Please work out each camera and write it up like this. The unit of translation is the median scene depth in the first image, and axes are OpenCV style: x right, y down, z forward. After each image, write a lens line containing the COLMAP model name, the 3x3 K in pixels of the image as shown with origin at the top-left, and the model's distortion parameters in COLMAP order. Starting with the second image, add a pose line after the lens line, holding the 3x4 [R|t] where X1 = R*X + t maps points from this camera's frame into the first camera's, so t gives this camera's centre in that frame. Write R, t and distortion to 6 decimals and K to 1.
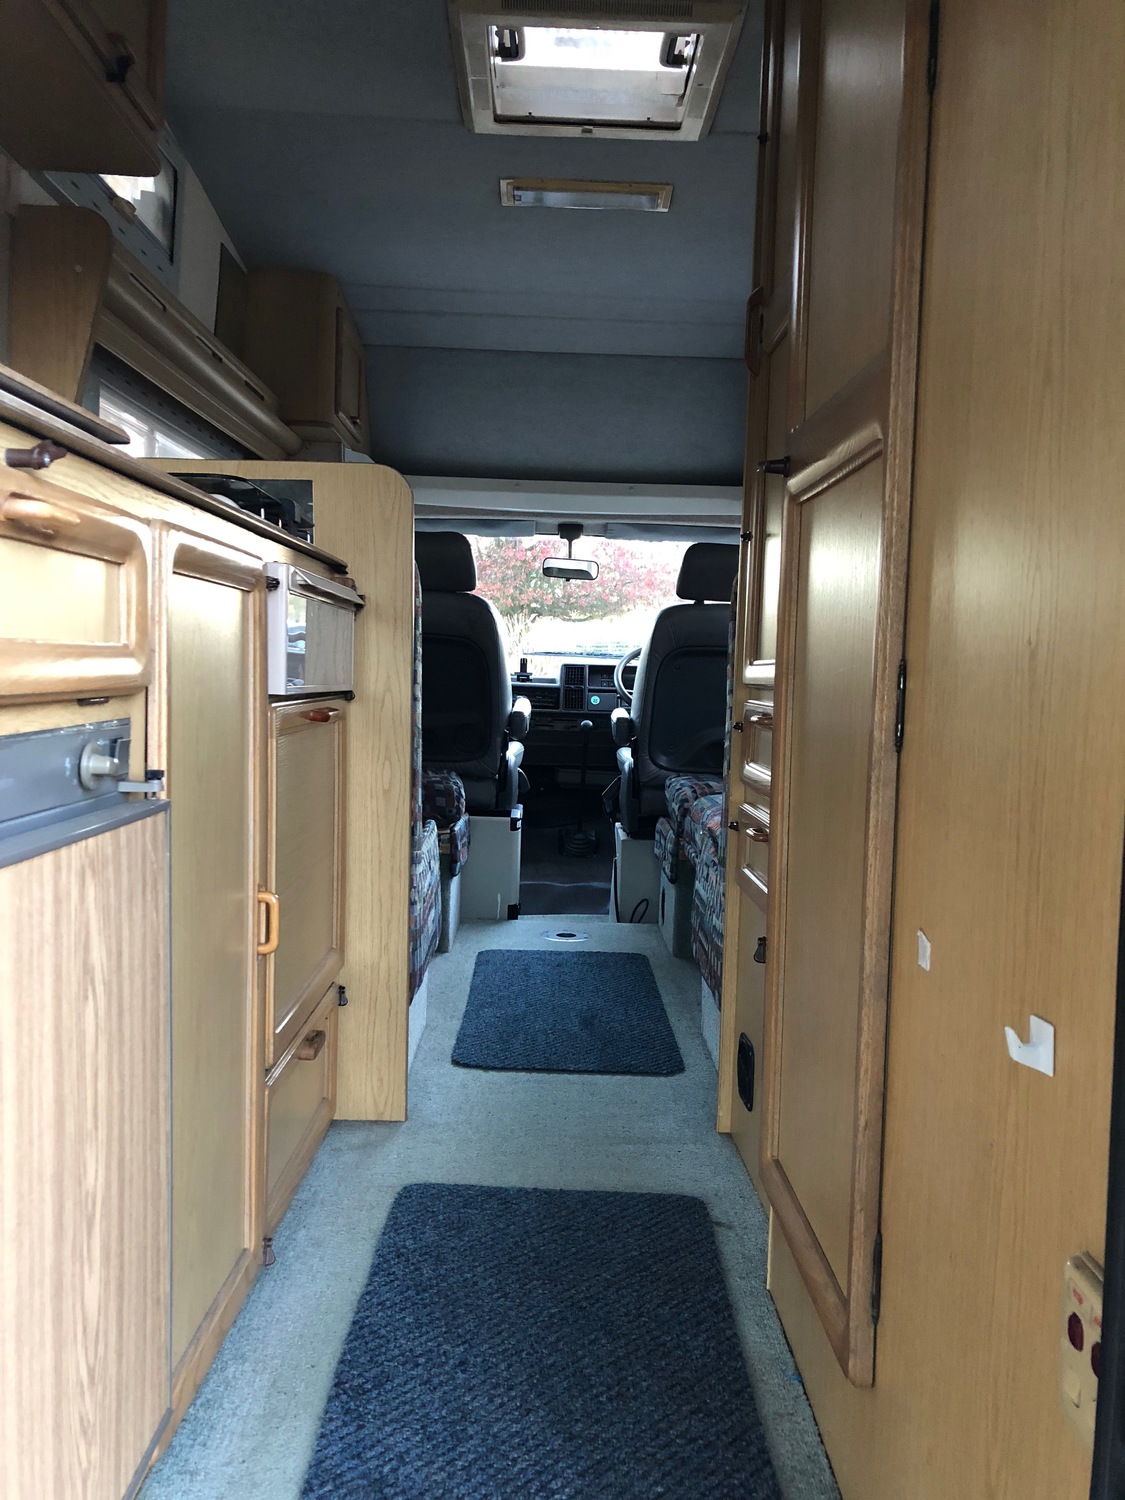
lens RADIAL K [[1238.7, 0, 570.8], [0, 1238.7, 750.4], [0, 0, 1]] dist [0.017415, -0.003313]
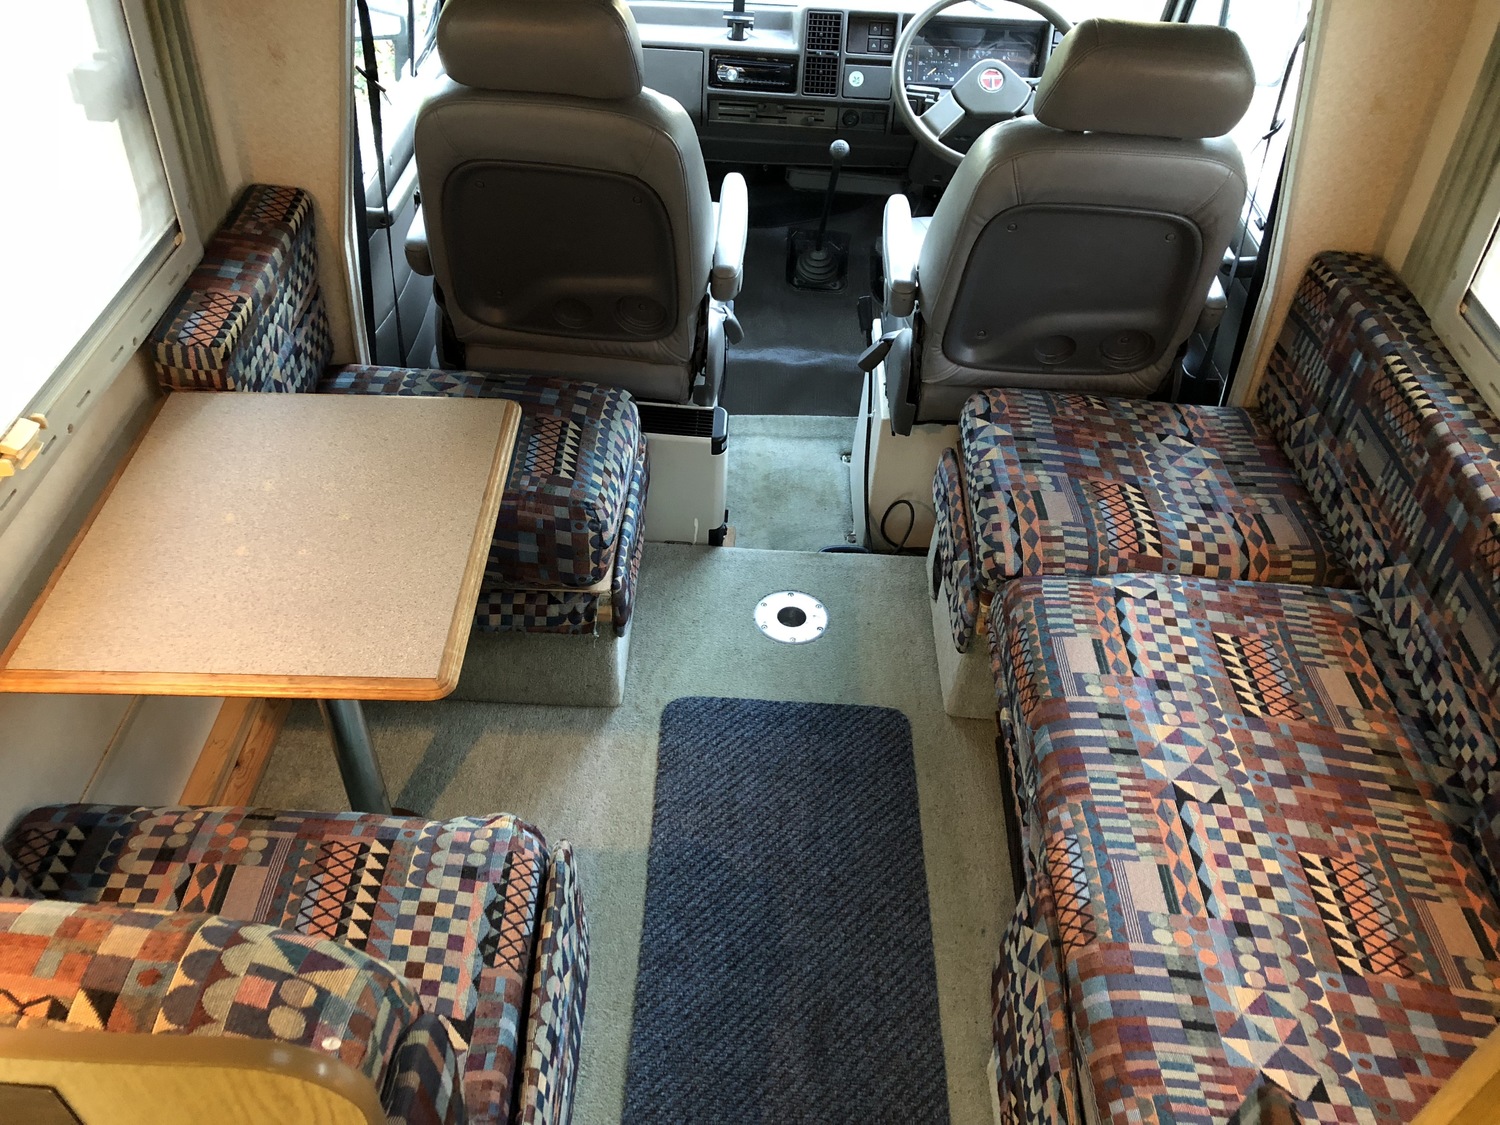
lens RADIAL K [[1238.7, 0, 745.6], [0, 1238.7, 557.3], [0, 0, 1]] dist [0.017415, -0.003313]
pose [[0.999139, 0.033007, -0.025154, -0.028735], [-0.010710, 0.790687, 0.612127, -0.573831], [0.040093, -0.611331, 0.790359, 0.943463]]
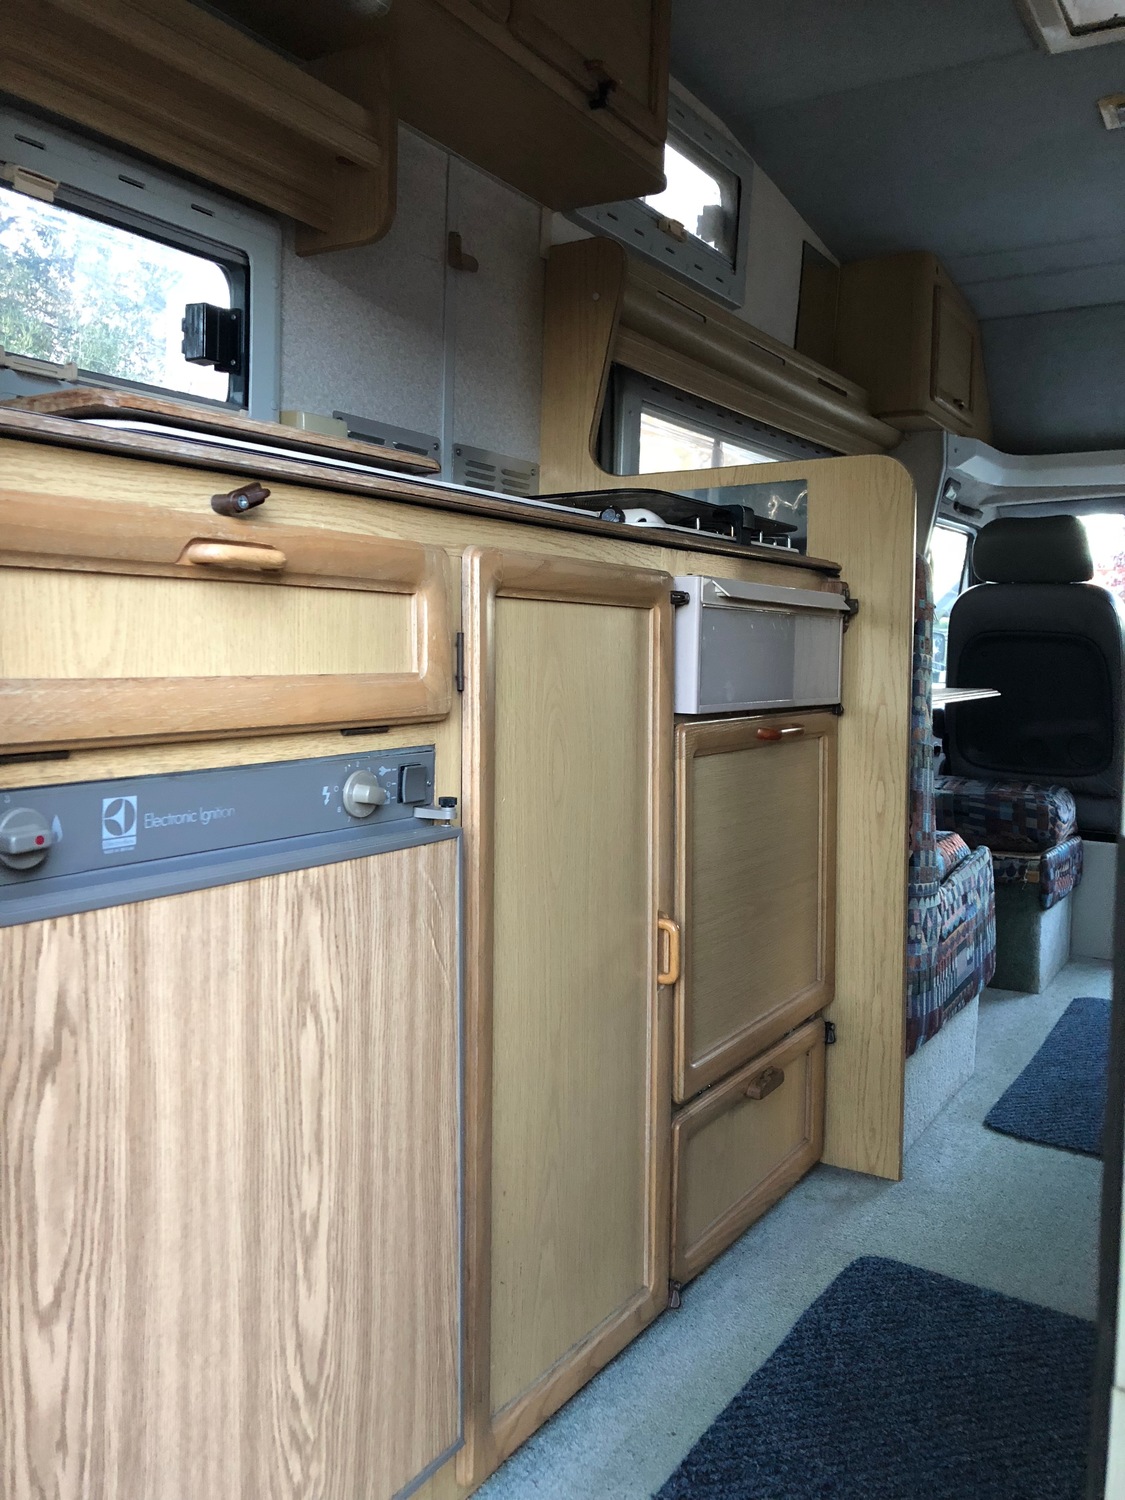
lens RADIAL K [[1238.7, 0, 570.8], [0, 1238.7, 750.4], [0, 0, 1]] dist [0.017415, -0.003313]
pose [[0.841327, 0.025219, -0.539938, 0.167528], [-0.023360, 0.999674, 0.010292, -0.020427], [0.540021, 0.003953, 0.841642, 0.128187]]
